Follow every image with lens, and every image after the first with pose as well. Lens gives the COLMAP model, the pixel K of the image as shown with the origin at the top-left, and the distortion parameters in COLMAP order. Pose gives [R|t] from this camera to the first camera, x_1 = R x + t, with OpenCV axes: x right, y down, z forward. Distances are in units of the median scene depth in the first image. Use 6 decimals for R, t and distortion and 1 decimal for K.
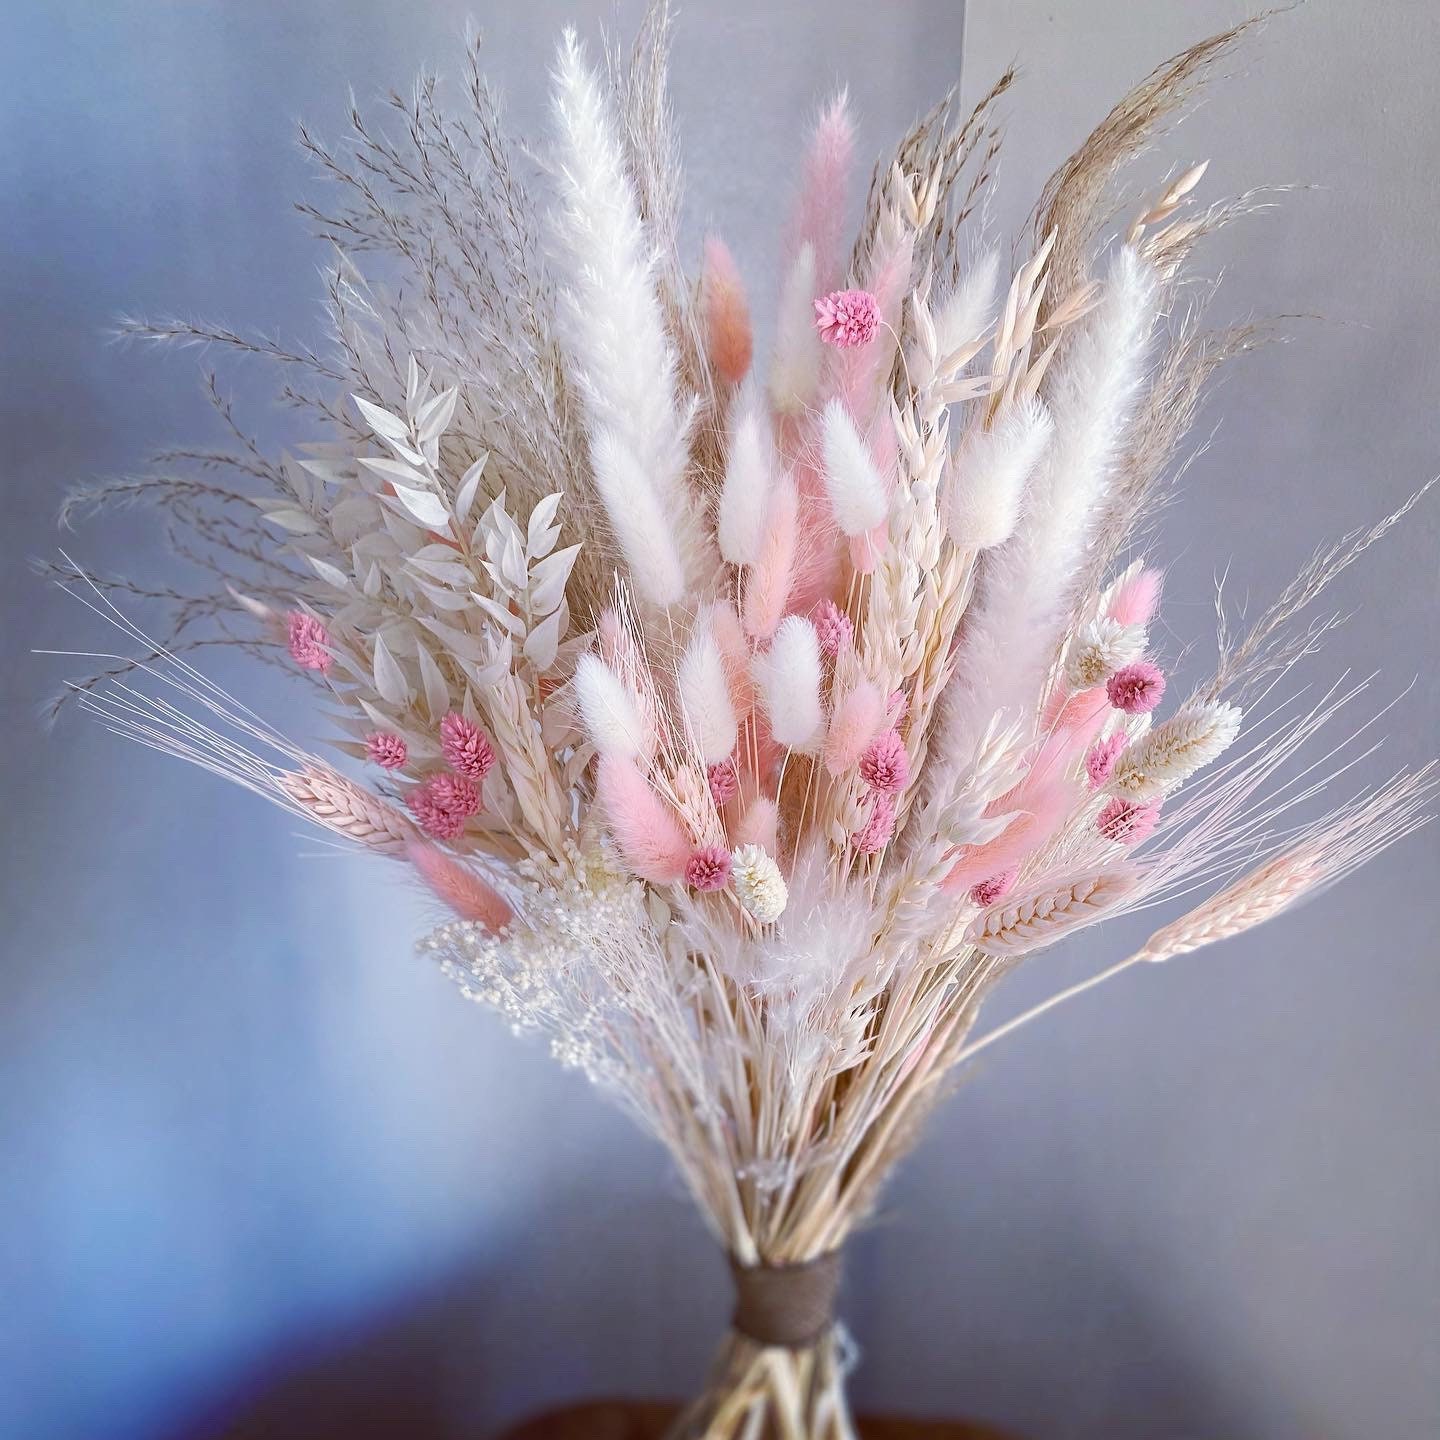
lens RADIAL K [[1543.3, 0, 718.1], [0, 1543.3, 793.5], [0, 0, 1]] dist [0.155468, -0.463864]
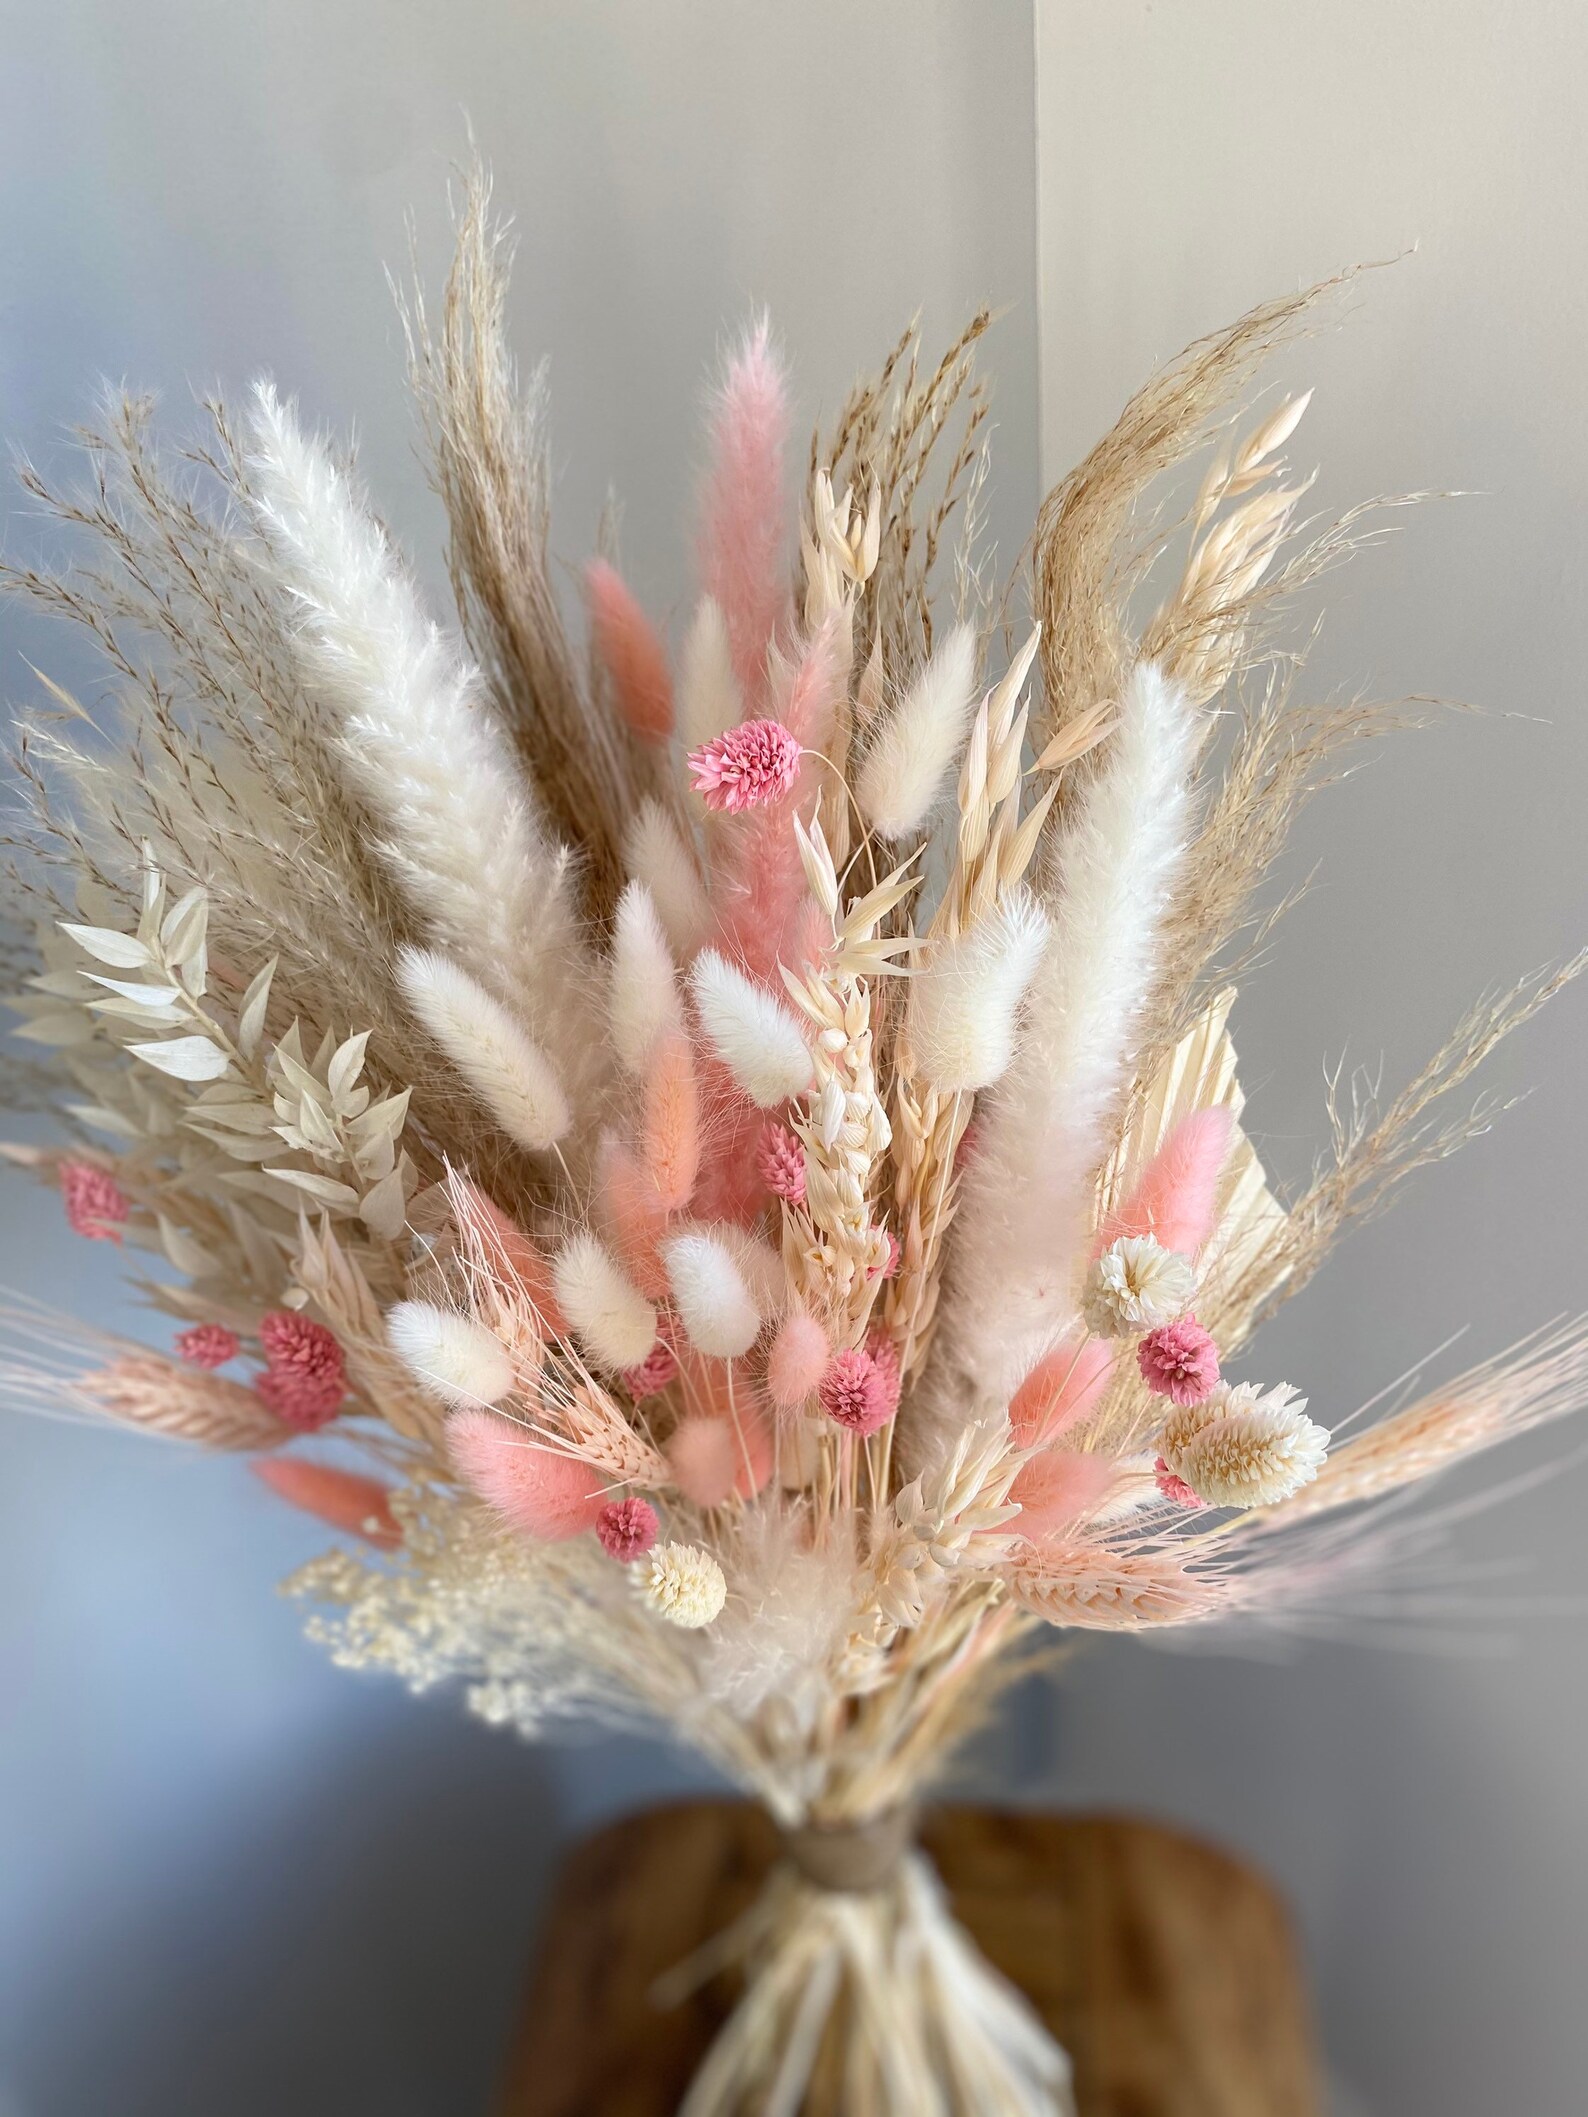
lens RADIAL K [[1711.1, 0, 794.0], [0, 1711.1, 1058.5], [0, 0, 1]] dist [0.110882, -0.346344]
pose [[0.994452, -0.067569, -0.080621, 0.144846], [0.079672, 0.984244, 0.157851, -0.275547], [0.068685, -0.163398, 0.984166, 0.235671]]
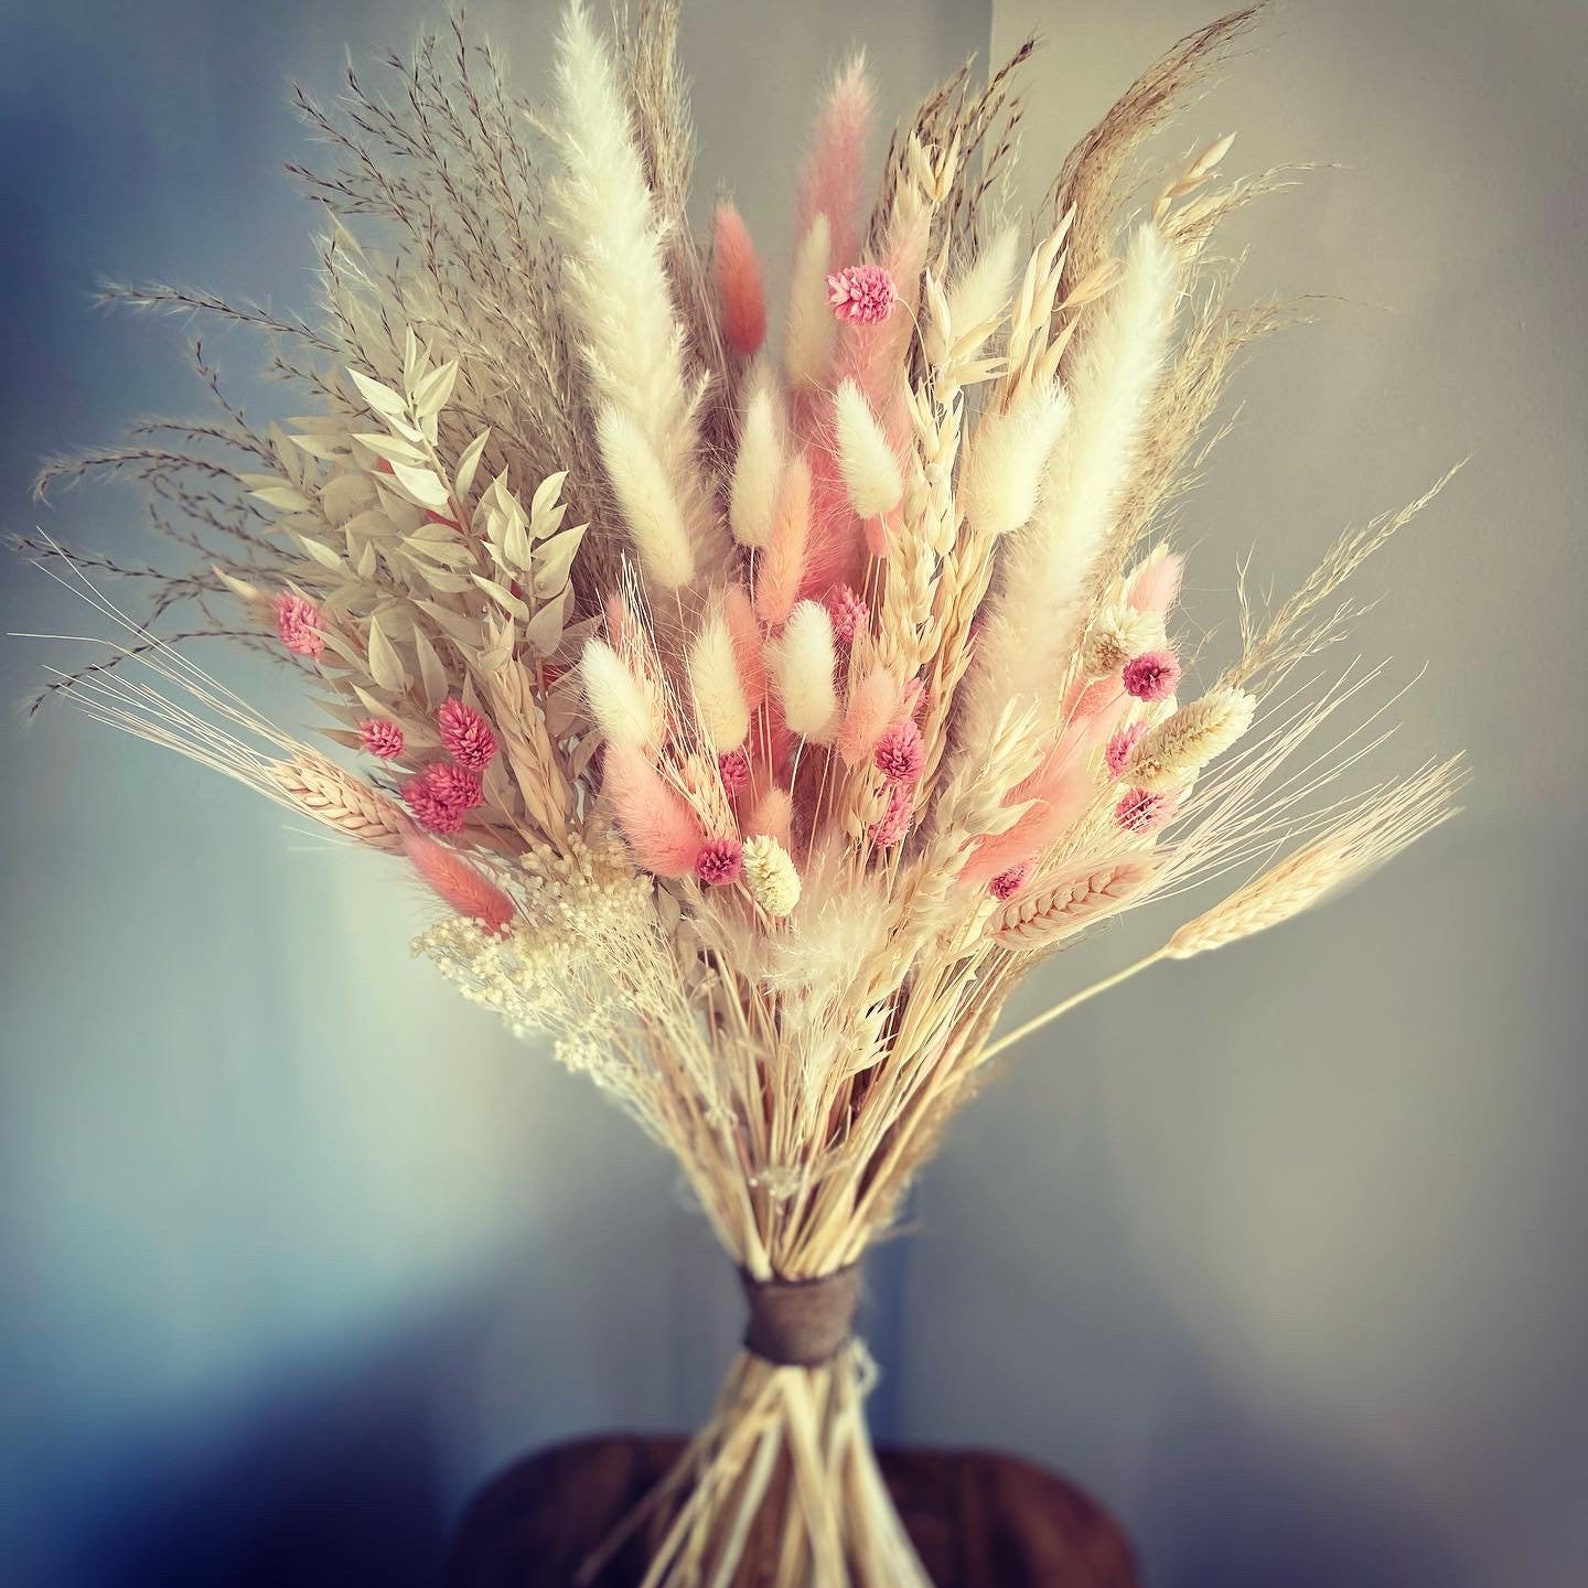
lens RADIAL K [[1716.3, 0, 794.0], [0, 1716.3, 794.0], [0, 0, 1]] dist [0.187659, -0.657572]
pose [[0.999426, 0.000414, 0.033880, 0.003738], [-0.000376, 0.999999, -0.001133, 0.007306], [-0.033880, 0.001120, 0.999425, -0.073698]]
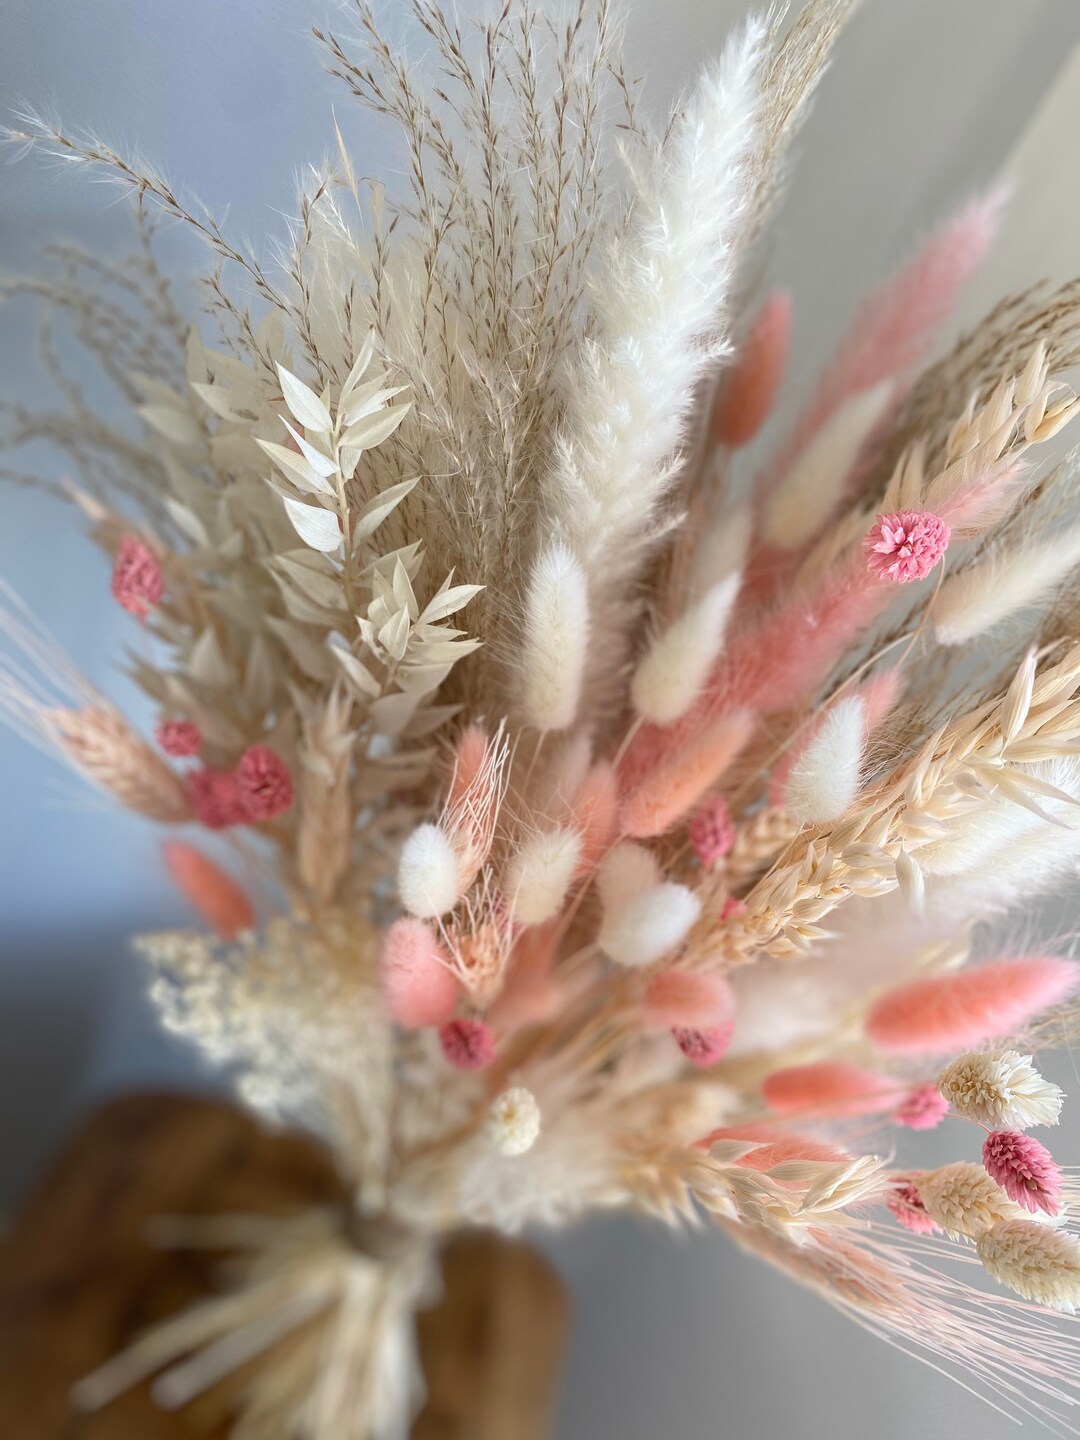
lens RADIAL K [[1138.4, 0, 540.0], [0, 1138.4, 720.0], [0, 0, 1]] dist [0.061379, -0.134288]
pose [[0.914439, 0.390117, 0.107750, -0.104778], [-0.404602, 0.887698, 0.219748, -0.260152], [-0.009922, -0.244542, 0.969588, 0.397941]]
